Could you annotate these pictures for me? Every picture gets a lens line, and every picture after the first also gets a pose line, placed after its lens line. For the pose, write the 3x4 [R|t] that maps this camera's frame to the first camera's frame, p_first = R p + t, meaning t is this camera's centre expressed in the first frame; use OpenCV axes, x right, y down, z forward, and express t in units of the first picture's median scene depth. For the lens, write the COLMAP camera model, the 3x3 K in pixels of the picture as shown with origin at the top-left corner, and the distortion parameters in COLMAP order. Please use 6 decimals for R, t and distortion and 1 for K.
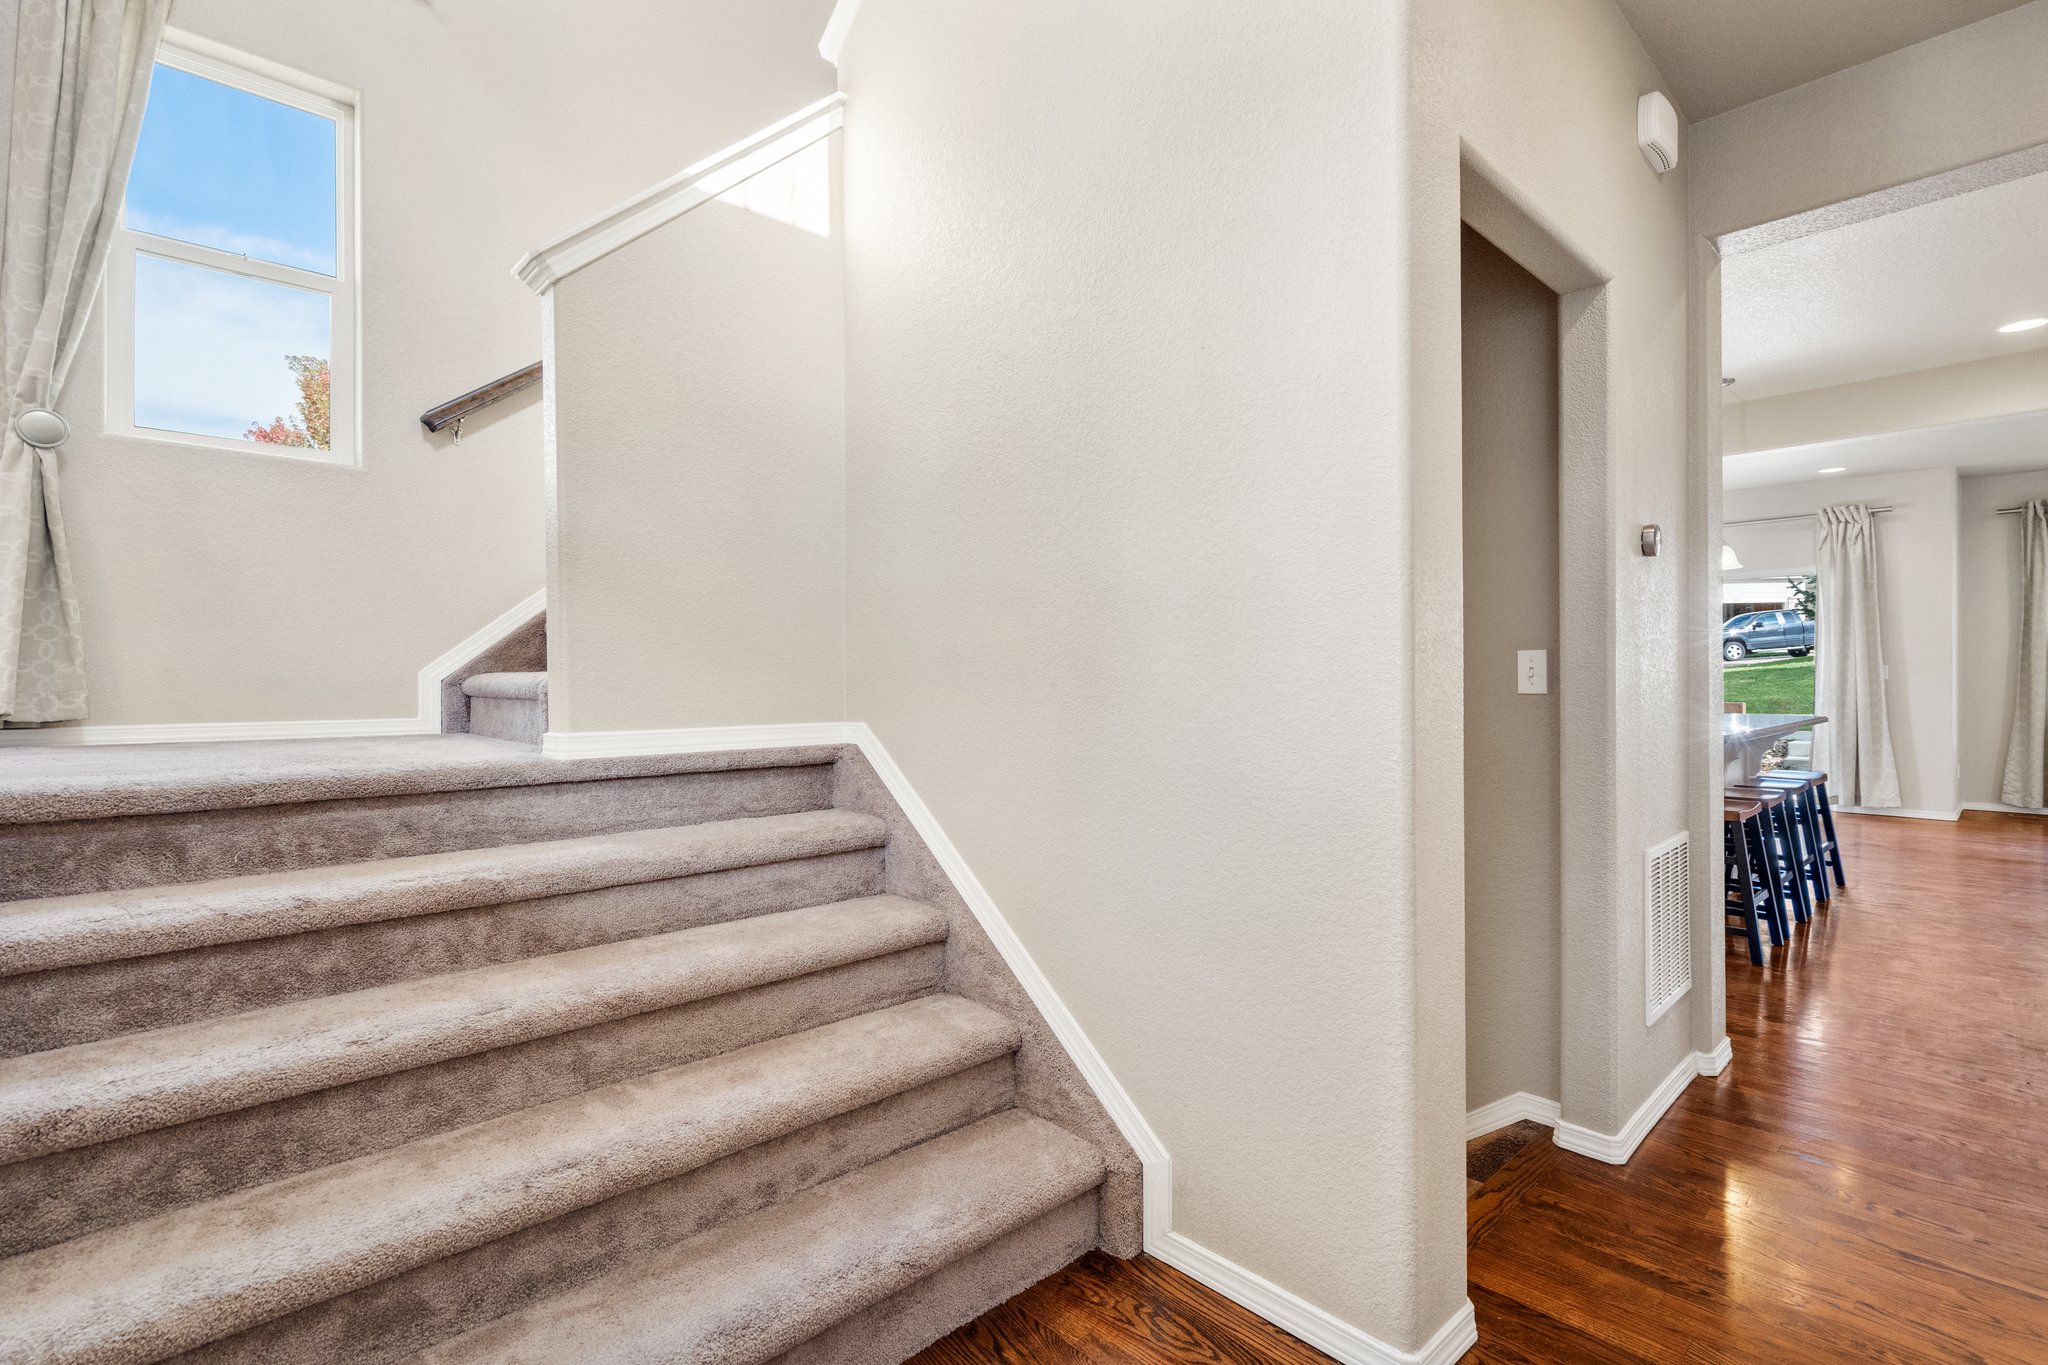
lens RADIAL K [[946.8, 0, 1023.5], [0, 946.8, 676.4], [0, 0, 1]] dist [0.001404, 0.000794]
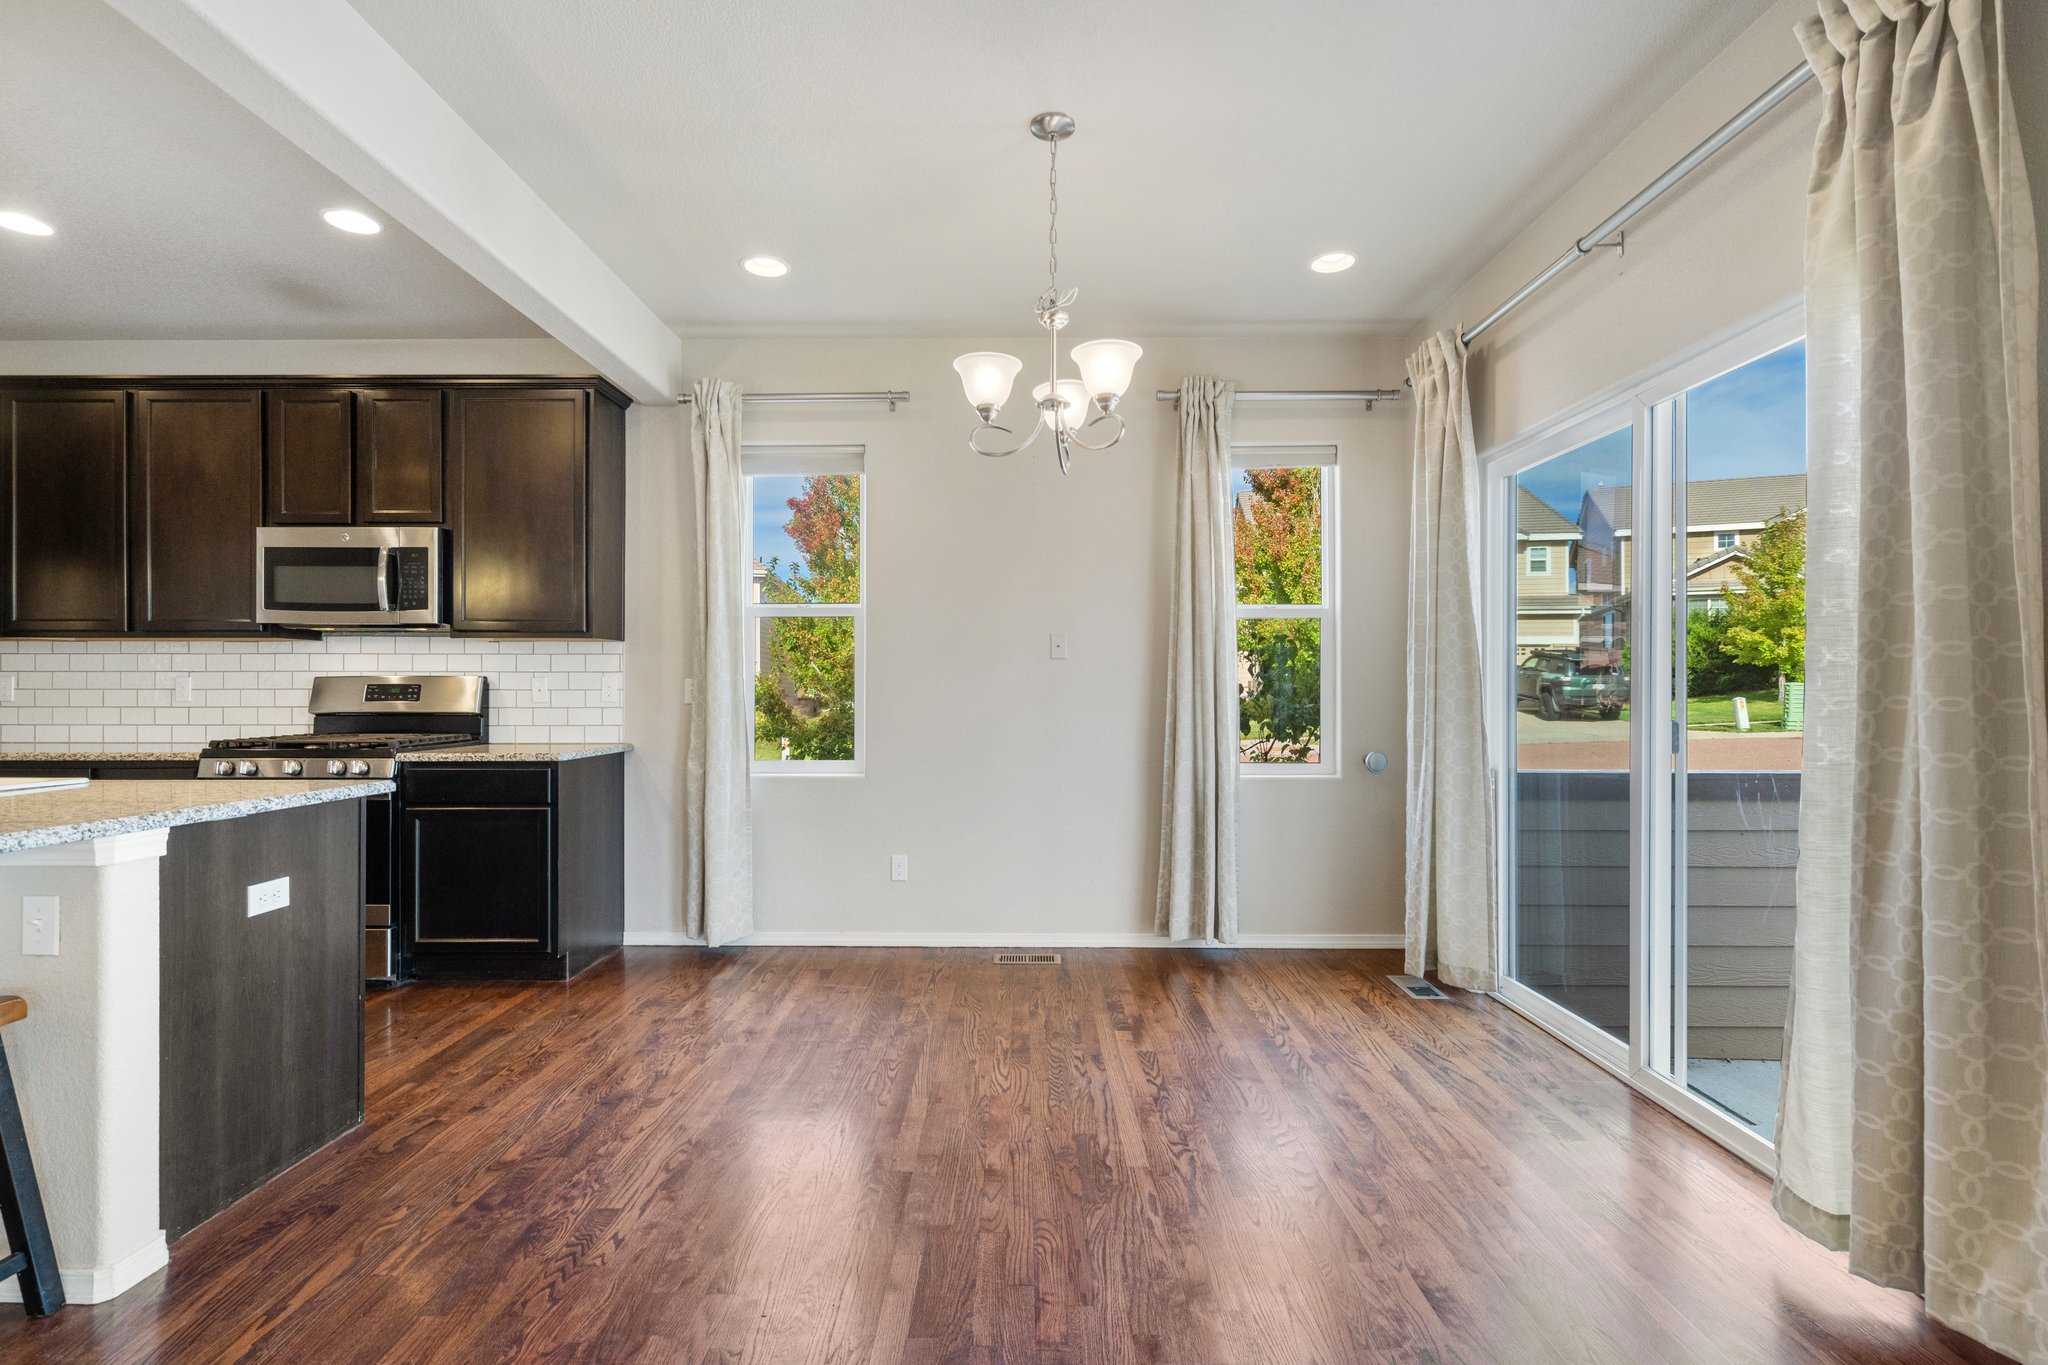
lens RADIAL K [[946.8, 0, 1019.2], [0, 946.8, 685.2], [0, 0, 1]] dist [0.001404, 0.000794]
pose [[0.729230, 0.000759, -0.684269, 0.876166], [-0.001941, 0.999998, -0.000960, -0.005428], [0.684266, 0.002029, 0.729229, 0.694990]]
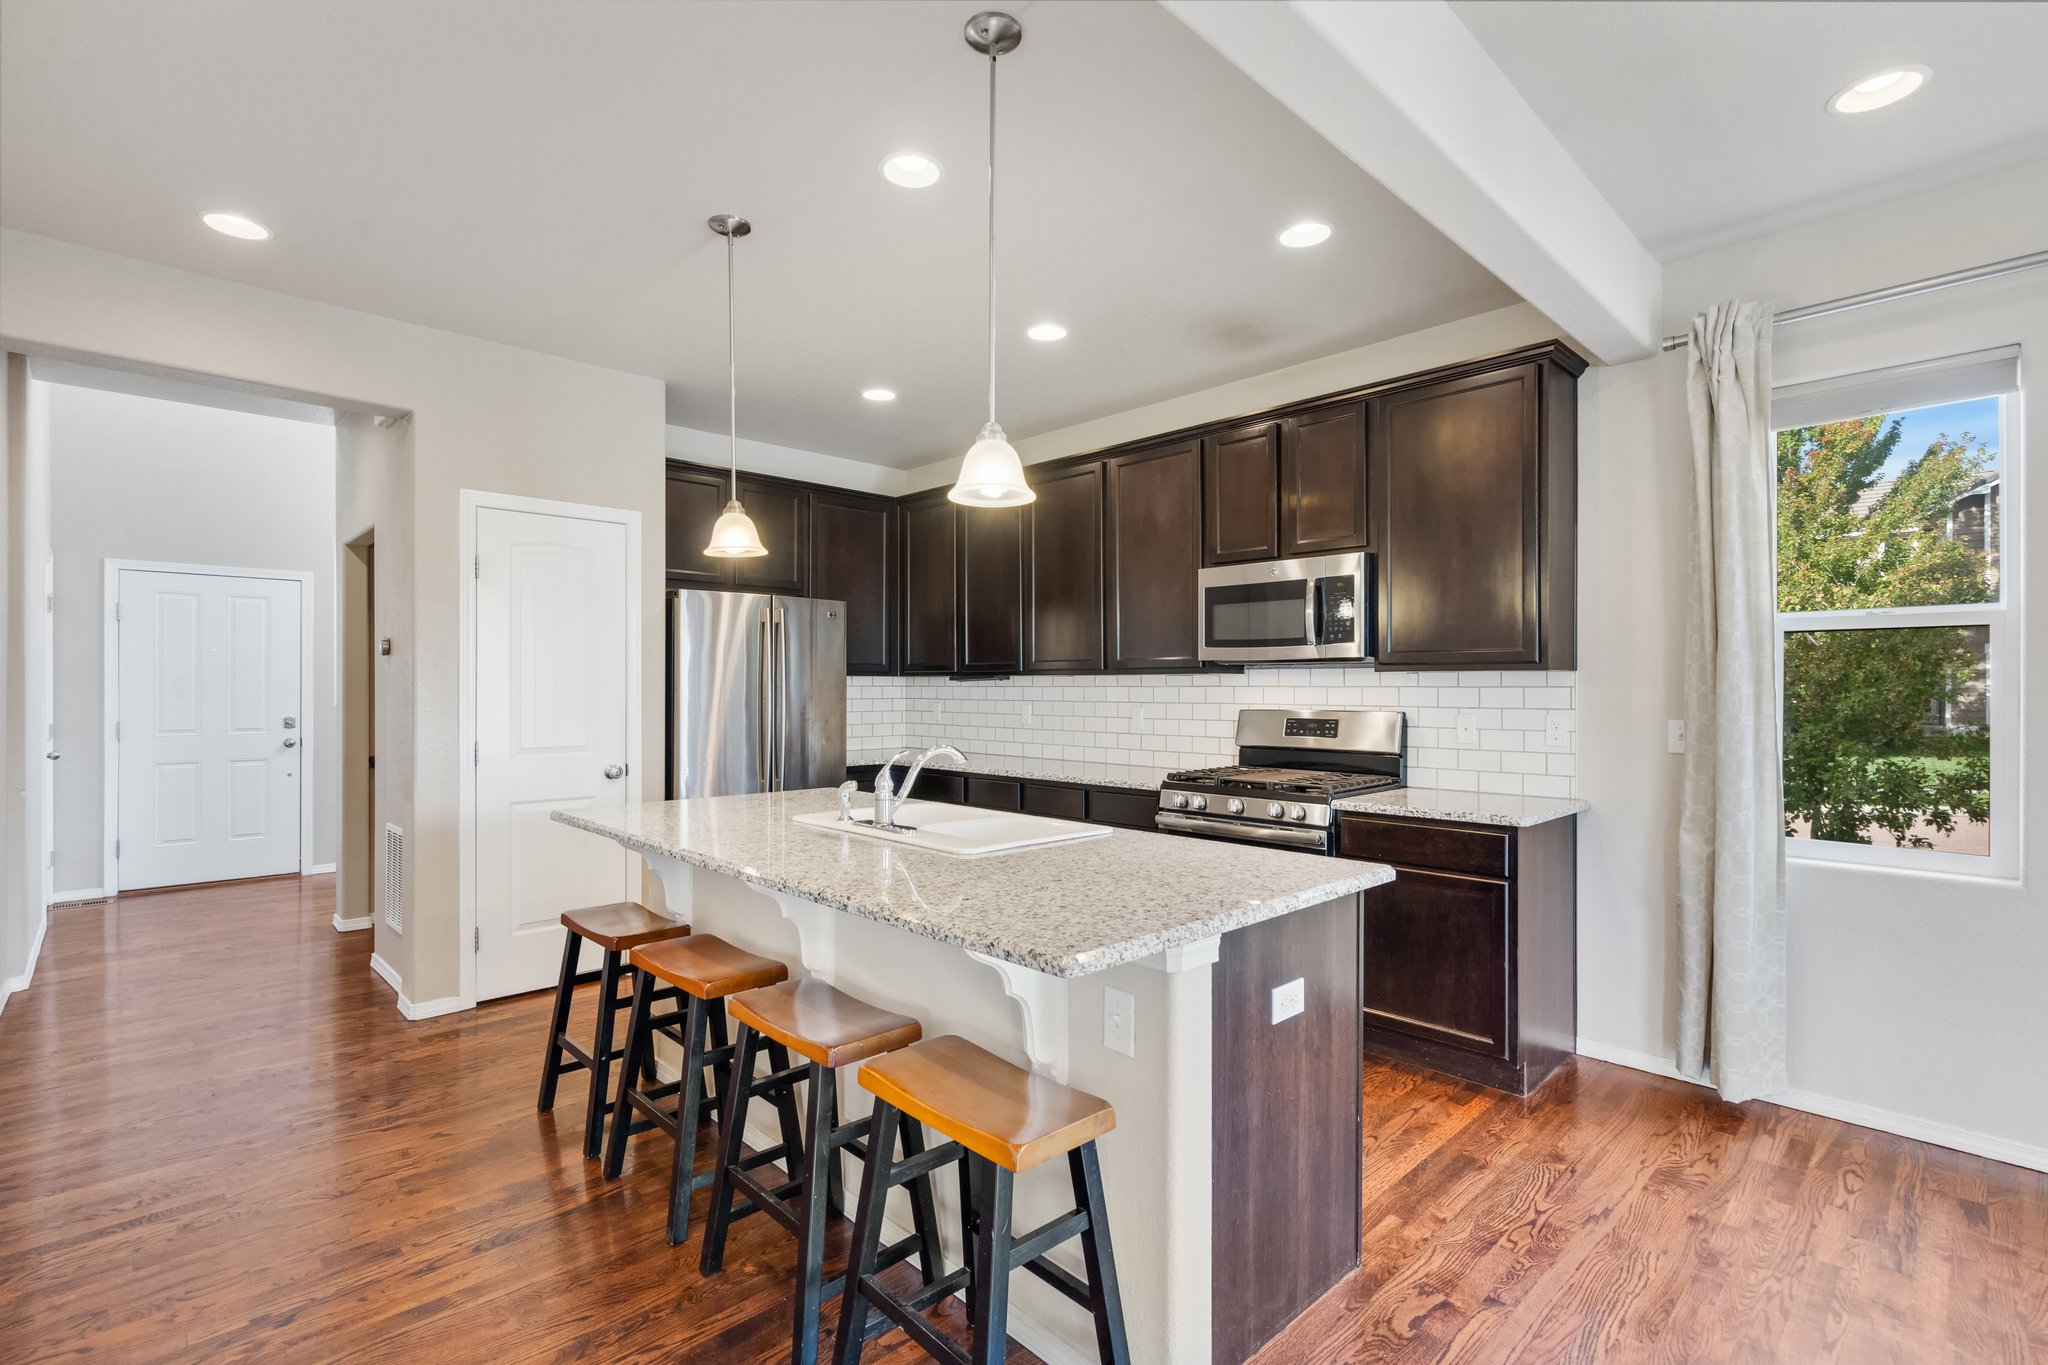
lens RADIAL K [[946.8, 0, 1015.1], [0, 946.8, 686.5], [0, 0, 1]] dist [0.001404, 0.000794]
pose [[0.018728, 0.001373, -0.999824, 0.762486], [0.000374, 0.999999, 0.001380, -0.024530], [0.999825, -0.000399, 0.018728, 0.672467]]
